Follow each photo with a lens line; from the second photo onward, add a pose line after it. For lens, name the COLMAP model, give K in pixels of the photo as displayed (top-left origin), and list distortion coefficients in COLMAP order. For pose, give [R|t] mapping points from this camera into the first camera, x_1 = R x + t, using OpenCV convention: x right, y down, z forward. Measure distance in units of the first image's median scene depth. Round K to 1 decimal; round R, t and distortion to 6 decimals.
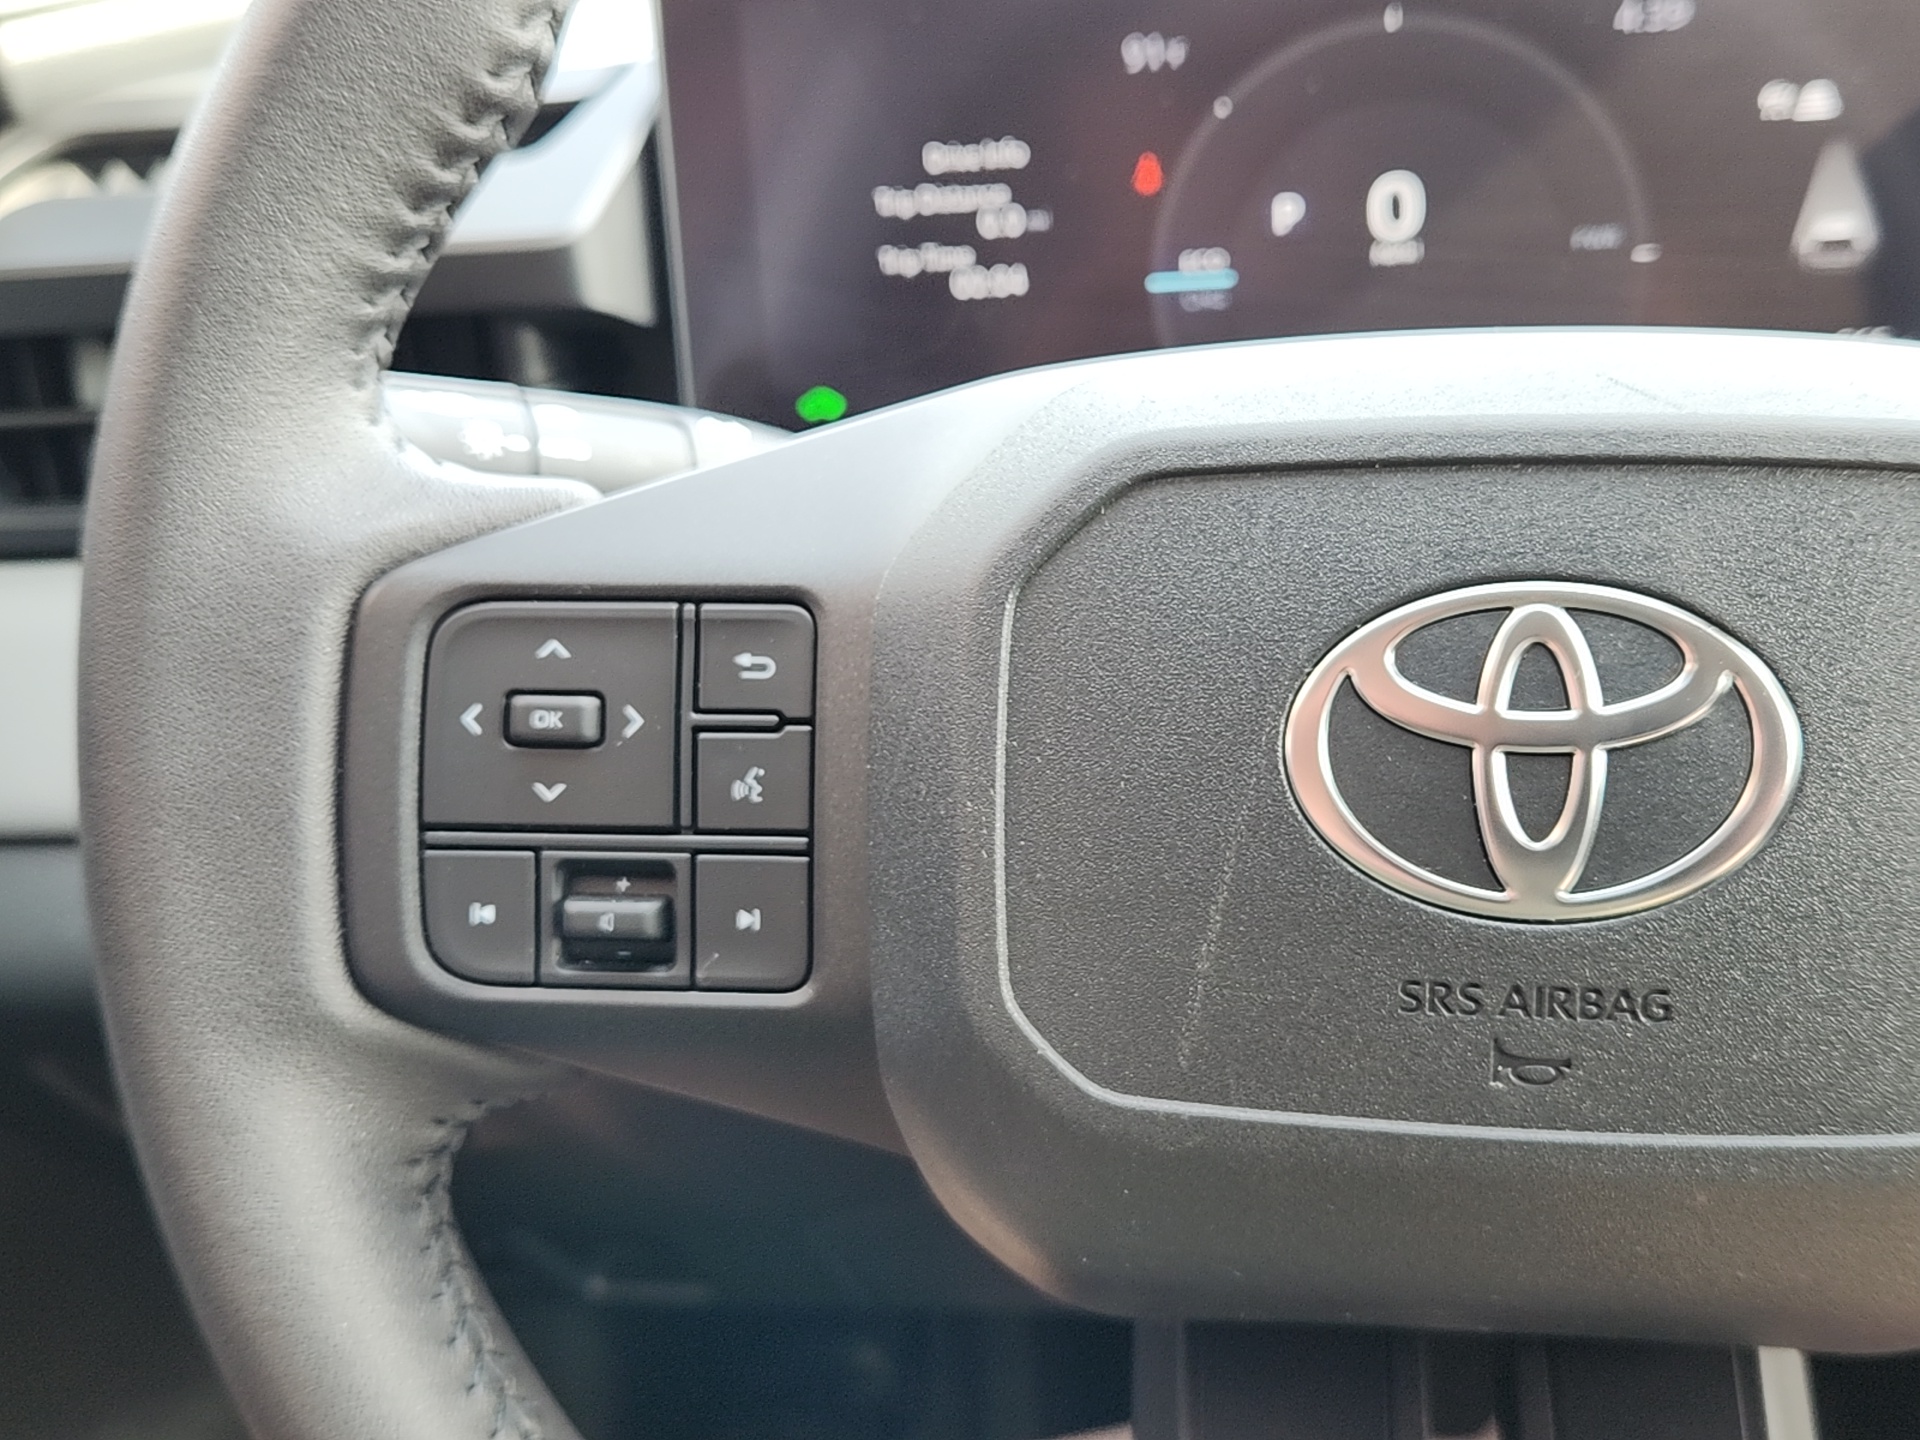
lens RADIAL K [[2041.2, 0, 960.0], [0, 2041.2, 720.0], [0, 0, 1]] dist [0.104280, -0.168486]
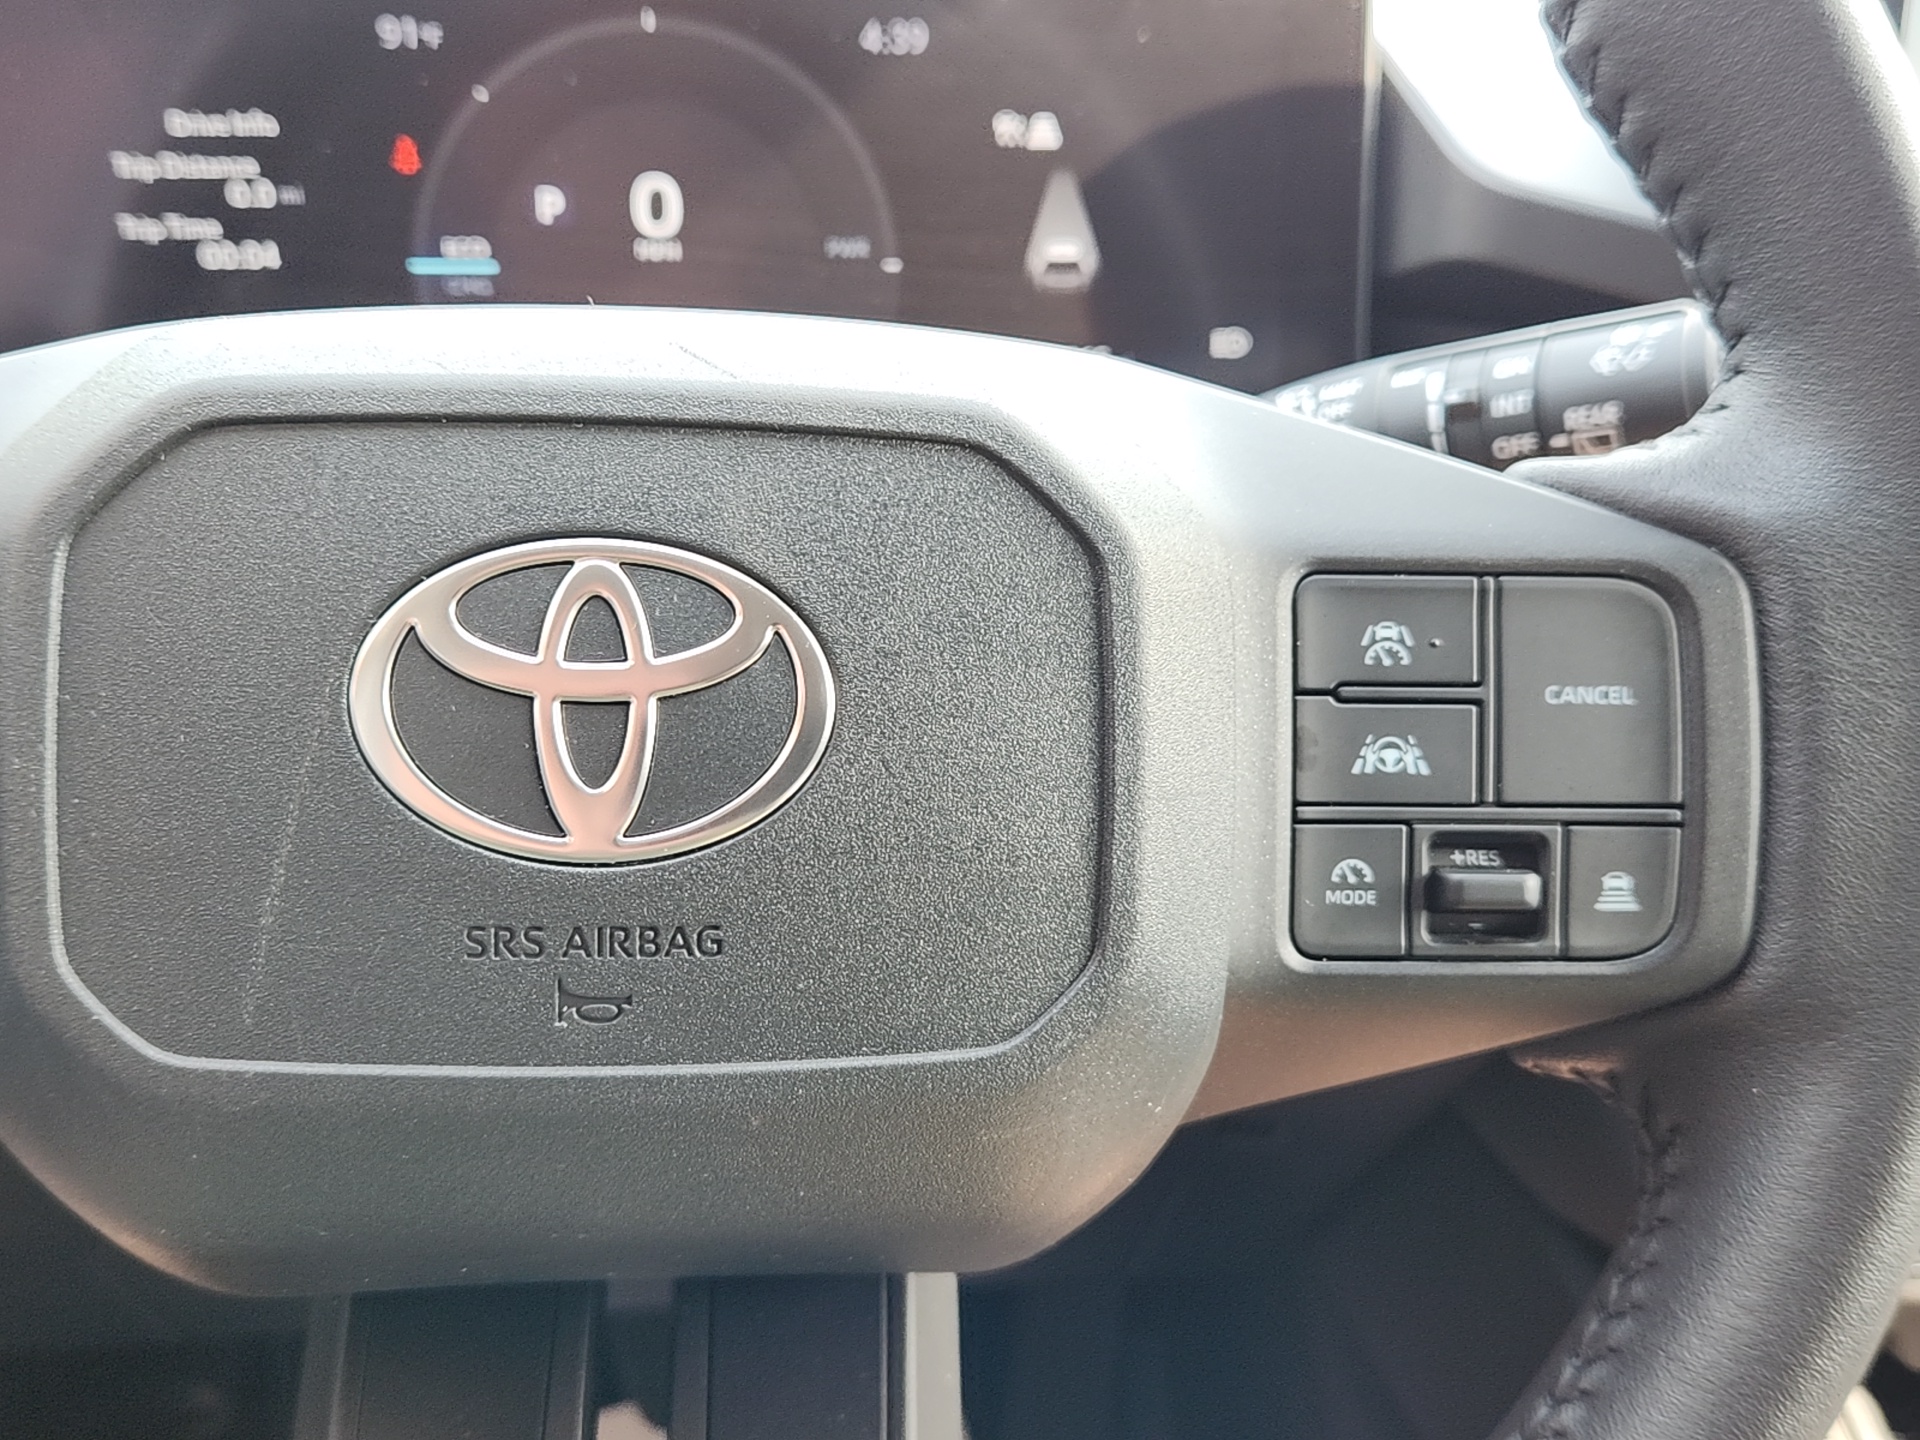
lens RADIAL K [[2041.2, 0, 960.0], [0, 2041.2, 720.0], [0, 0, 1]] dist [0.104280, -0.168486]
pose [[0.970117, -0.004296, 0.242601, 0.205620], [0.007446, 0.999899, -0.012068, 0.038660], [-0.242525, 0.013514, 0.970051, -0.046164]]
